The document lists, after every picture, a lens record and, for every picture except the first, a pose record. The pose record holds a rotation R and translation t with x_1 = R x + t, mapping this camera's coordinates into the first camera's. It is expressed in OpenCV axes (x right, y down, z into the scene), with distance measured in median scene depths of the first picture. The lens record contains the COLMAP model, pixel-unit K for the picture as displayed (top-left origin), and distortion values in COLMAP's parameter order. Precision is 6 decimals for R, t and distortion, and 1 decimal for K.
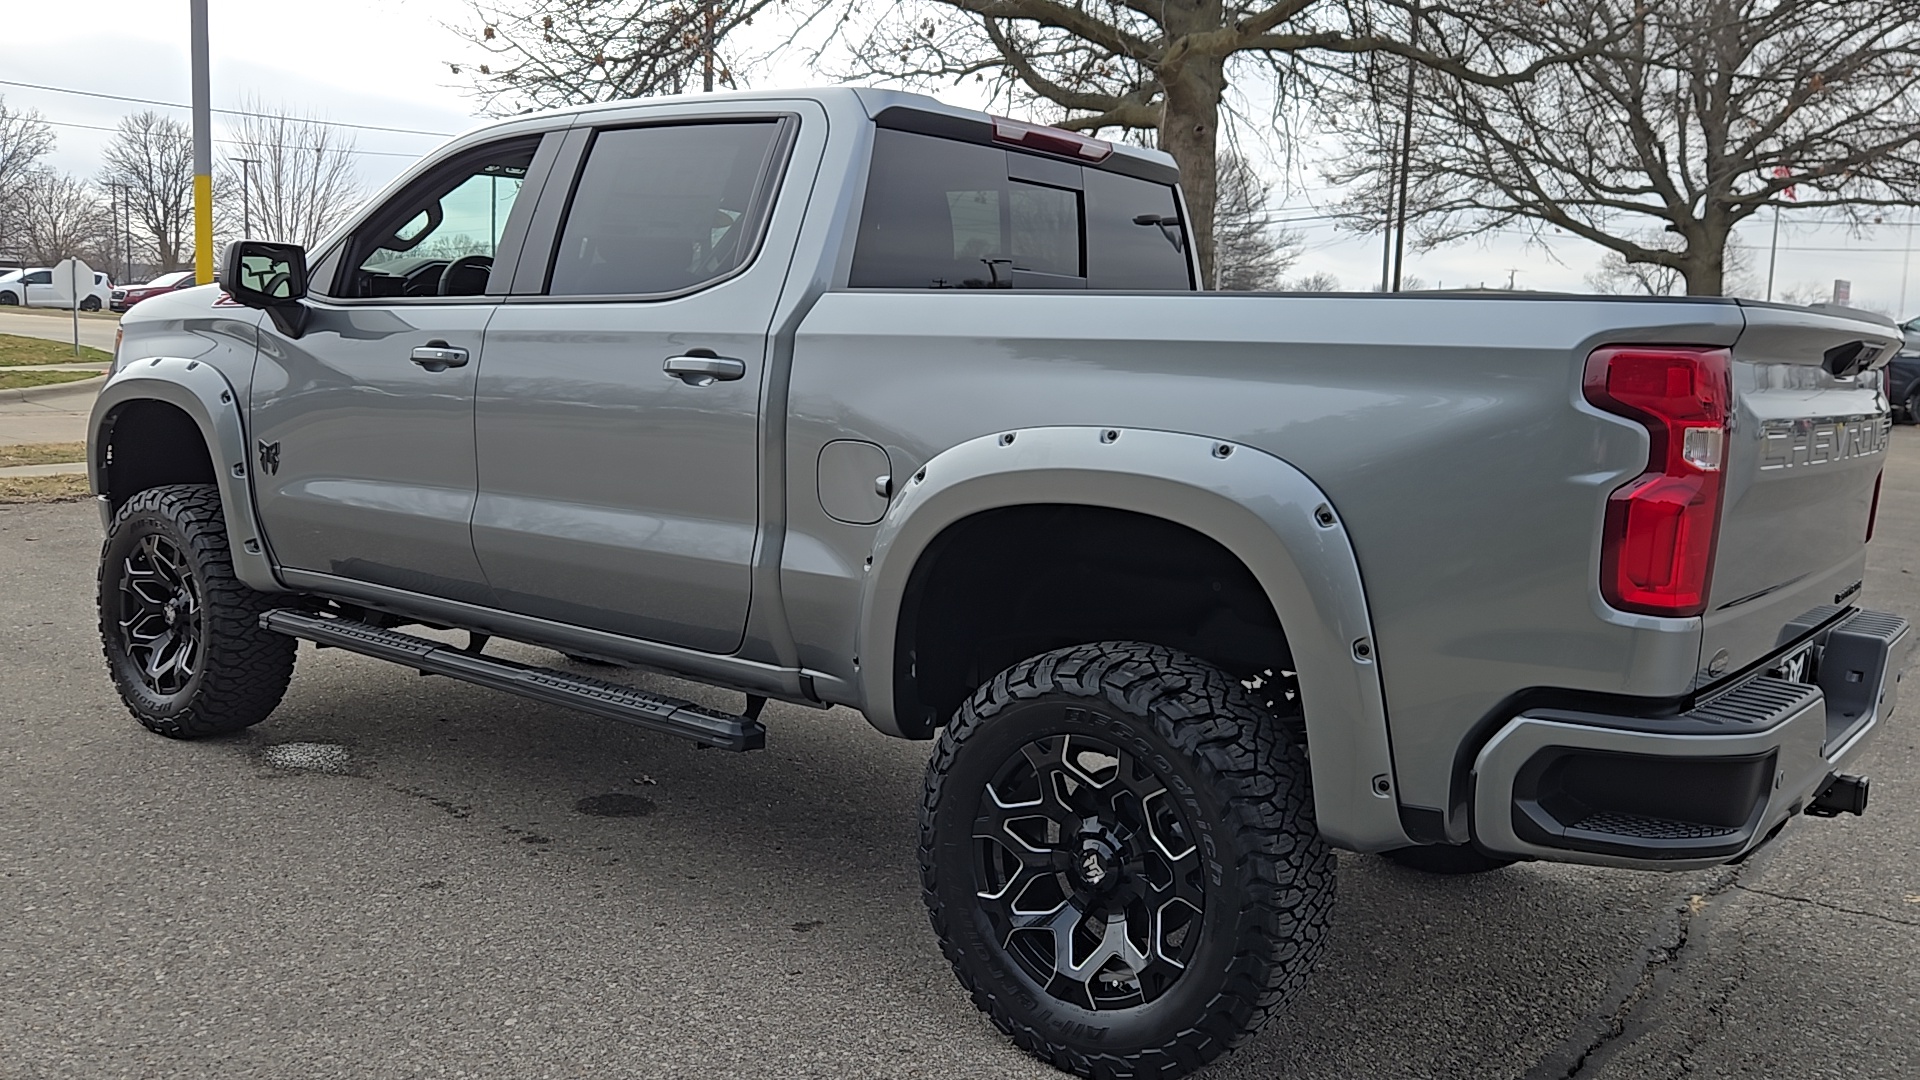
lens RADIAL K [[1606.3, 0, 959.0], [0, 1606.3, 521.5], [0, 0, 1]] dist [0.011092, 0.001678]
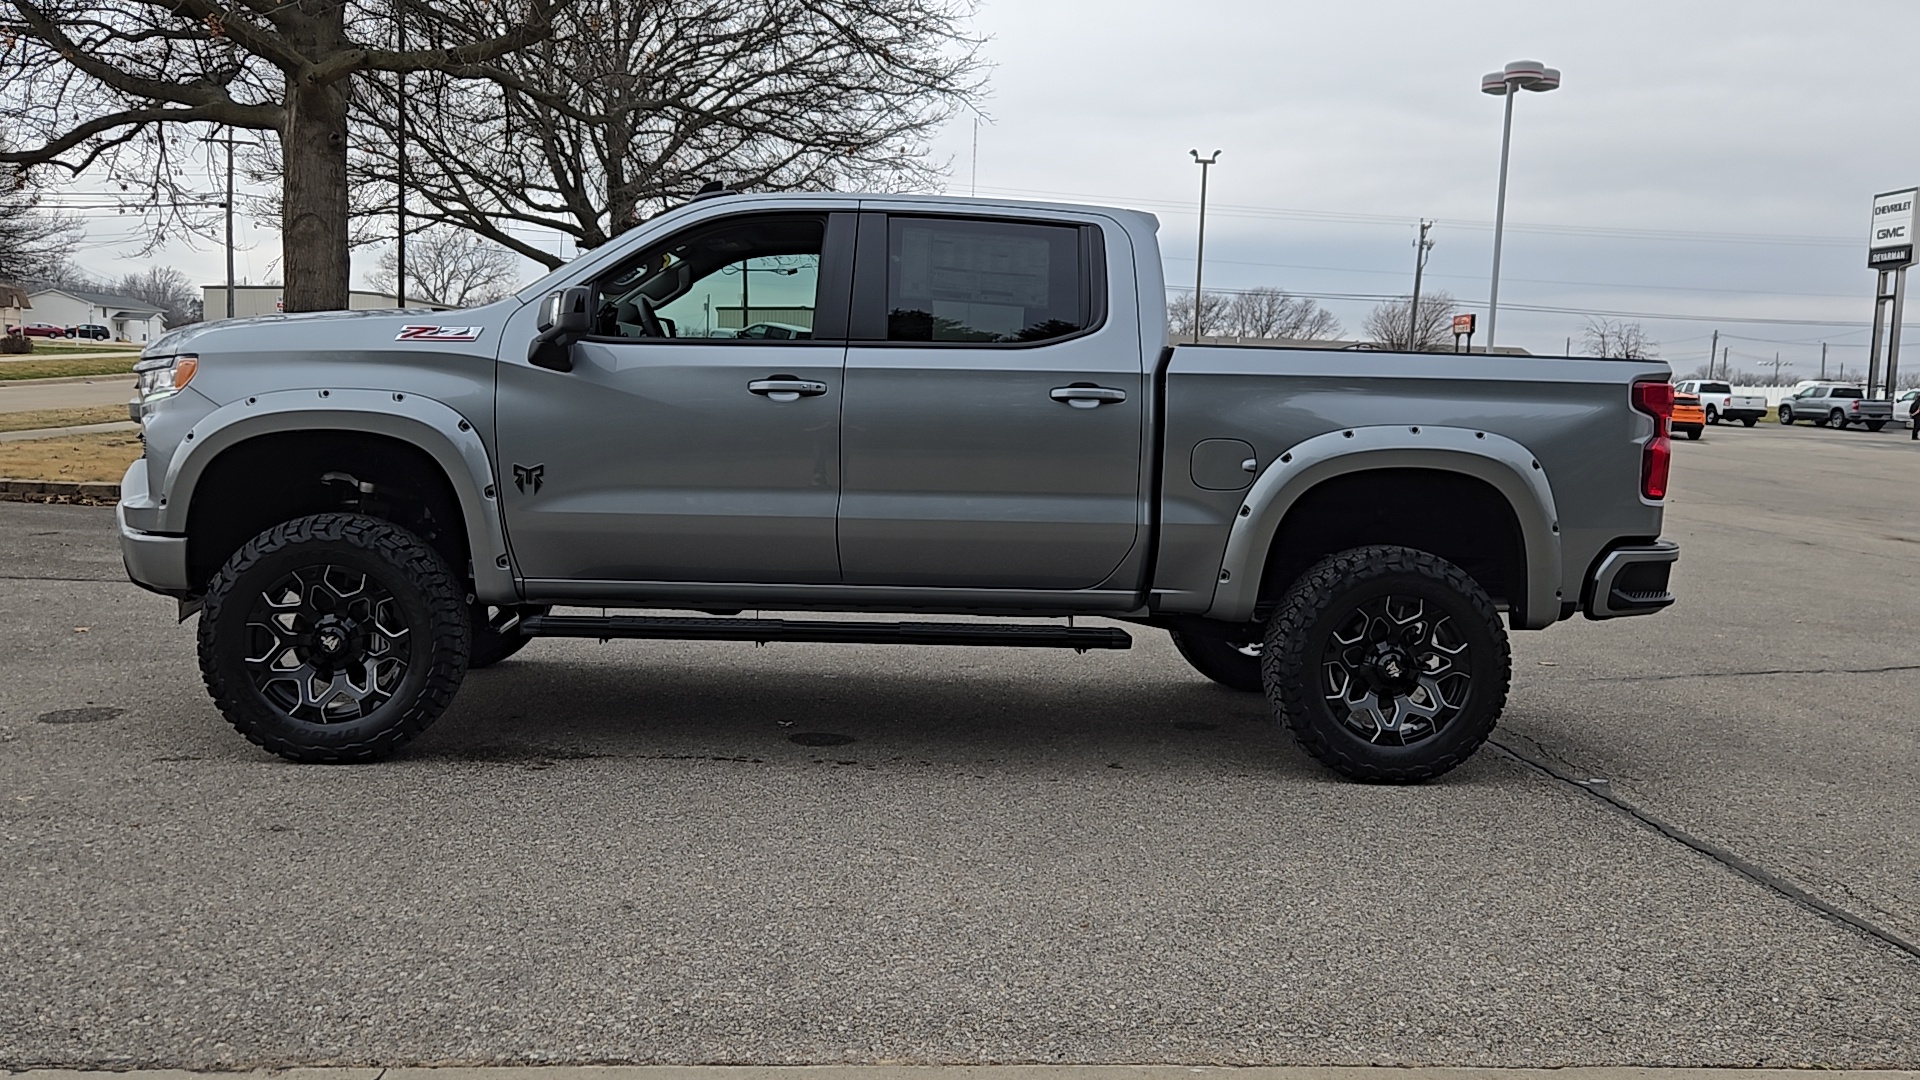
lens RADIAL K [[1606.3, 0, 959.0], [0, 1606.3, 521.5], [0, 0, 1]] dist [0.011092, 0.001678]
pose [[0.738198, -0.069208, 0.671025, -0.882815], [0.067863, 0.997296, 0.028202, -0.020507], [-0.671162, 0.024719, 0.740898, -0.013309]]
